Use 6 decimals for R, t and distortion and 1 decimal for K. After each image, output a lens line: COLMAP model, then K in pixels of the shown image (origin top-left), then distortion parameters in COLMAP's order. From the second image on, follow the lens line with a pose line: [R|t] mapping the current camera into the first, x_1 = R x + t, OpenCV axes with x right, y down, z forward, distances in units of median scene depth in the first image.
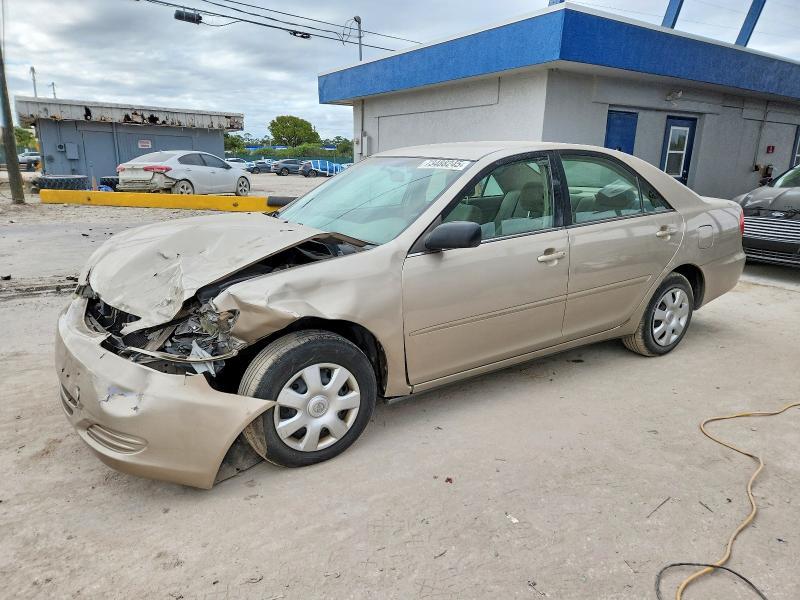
lens RADIAL K [[553.7, 0, 400.0], [0, 553.7, 300.0], [0, 0, 1]] dist [0.061403, -0.050896]
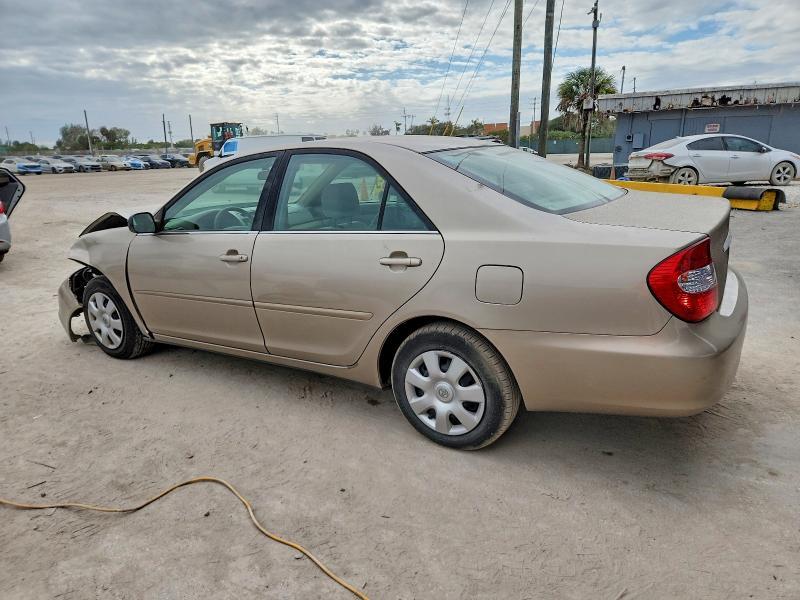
lens RADIAL K [[553.7, 0, 400.0], [0, 553.7, 300.0], [0, 0, 1]] dist [0.061403, -0.050896]
pose [[0.408846, 0.209692, -0.888186, 0.299329], [-0.185191, 0.972058, 0.144247, -0.047045], [0.893616, 0.105510, 0.436255, 0.192752]]
